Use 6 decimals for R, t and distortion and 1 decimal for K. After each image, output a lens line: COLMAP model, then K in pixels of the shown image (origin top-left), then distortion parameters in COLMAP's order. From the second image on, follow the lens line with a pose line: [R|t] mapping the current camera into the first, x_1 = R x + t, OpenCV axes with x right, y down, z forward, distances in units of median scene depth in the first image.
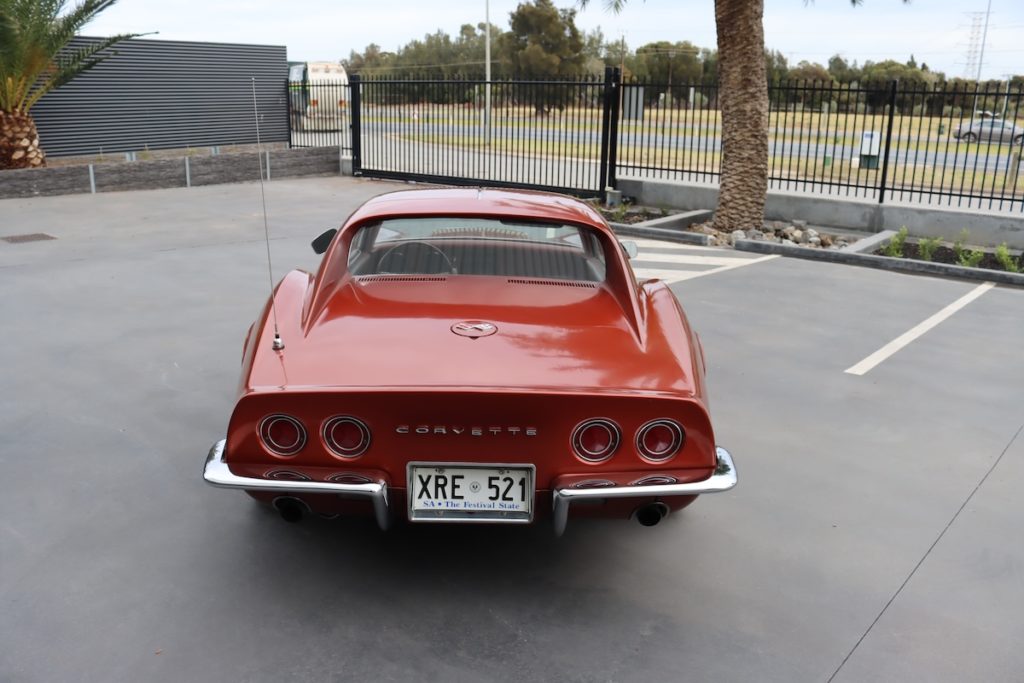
lens RADIAL K [[827.0, 0, 512.0], [0, 827.0, 341.5], [0, 0, 1]] dist [-0.138490, 0.099634]
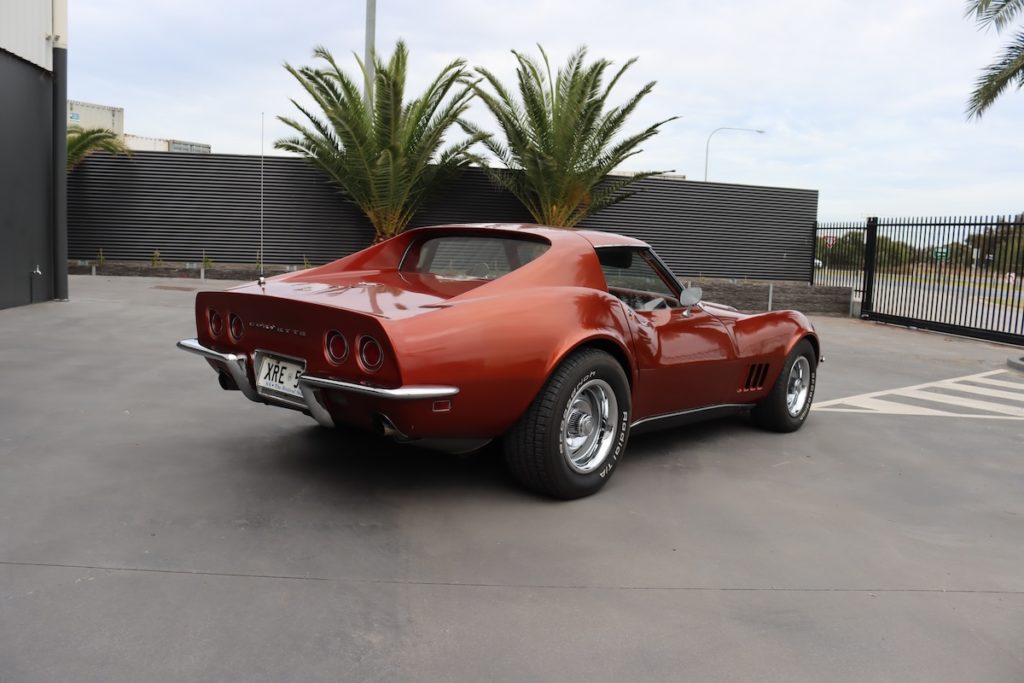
lens RADIAL K [[827.0, 0, 512.0], [0, 827.0, 341.5], [0, 0, 1]] dist [-0.138490, 0.099634]
pose [[0.751670, 0.096824, -0.652393, 0.139727], [-0.218578, 0.969835, -0.107903, 0.022797], [0.622266, 0.223706, 0.750160, 0.021483]]
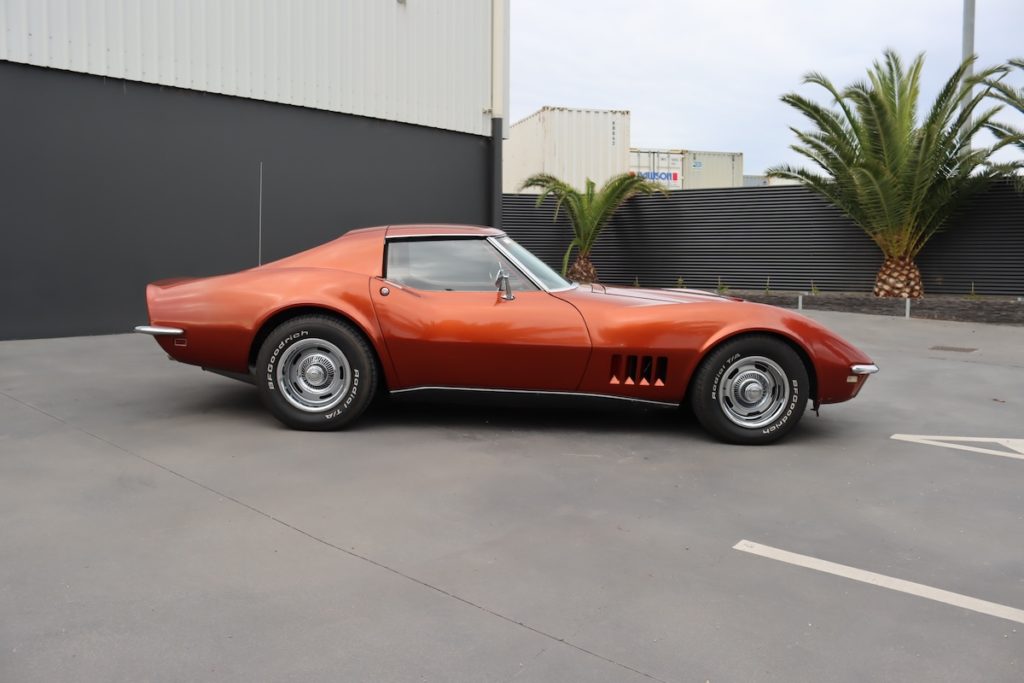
lens RADIAL K [[827.0, 0, 512.0], [0, 827.0, 341.5], [0, 0, 1]] dist [-0.138490, 0.099634]
pose [[0.000984, 0.080626, -0.996744, 0.276213], [-0.292295, 0.953238, 0.076819, -0.029465], [0.956328, 0.291268, 0.024505, 0.232928]]
